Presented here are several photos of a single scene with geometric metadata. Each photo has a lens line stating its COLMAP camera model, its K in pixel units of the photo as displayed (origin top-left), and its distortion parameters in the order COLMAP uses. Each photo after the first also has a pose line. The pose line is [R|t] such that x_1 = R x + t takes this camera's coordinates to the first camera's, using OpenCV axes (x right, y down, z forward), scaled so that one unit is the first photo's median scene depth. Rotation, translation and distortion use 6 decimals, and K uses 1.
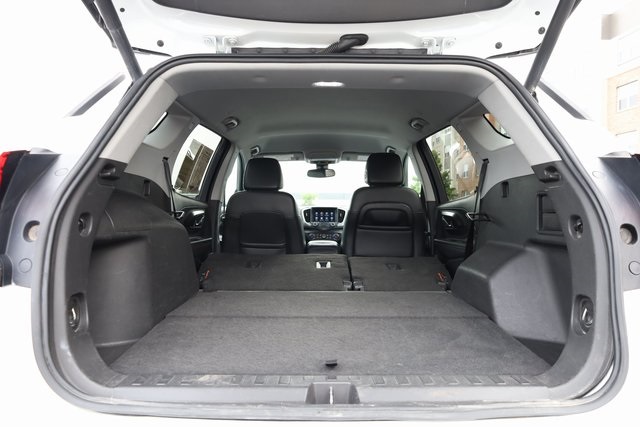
lens RADIAL K [[441.7, 0, 320.3], [0, 441.7, 214.6], [0, 0, 1]] dist [-0.001227, 0.003854]
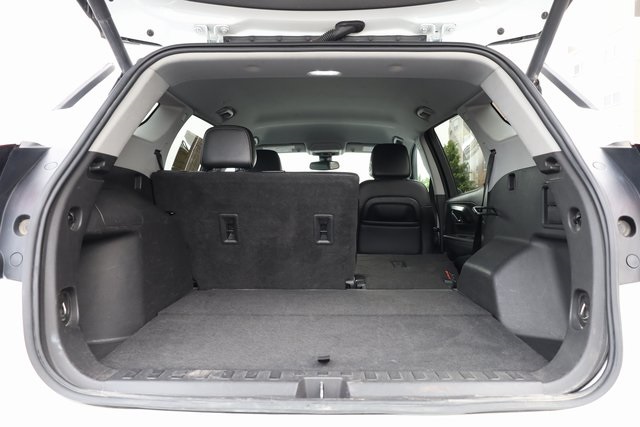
lens RADIAL K [[484.0, 0, 320.7], [0, 484.0, 214.4], [0, 0, 1]] dist [0.002263, -0.000955]
pose [[0.999780, -0.003115, -0.020766, 0.034315], [0.003259, 0.999971, 0.006930, 0.005936], [0.020744, -0.006996, 0.999760, -0.061987]]
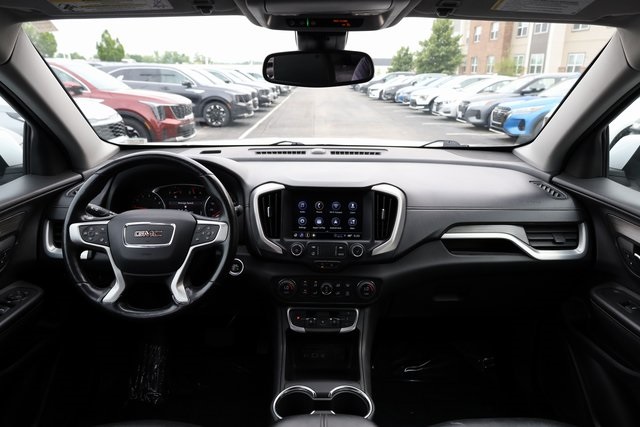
lens RADIAL K [[441.7, 0, 318.8], [0, 441.7, 214.8], [0, 0, 1]] dist [-0.001227, 0.003854]
pose [[0.999947, 0.006665, -0.007824, 0.012929], [-0.004148, 0.958169, 0.286172, -0.196388], [0.009404, -0.286125, 0.958146, 1.672413]]
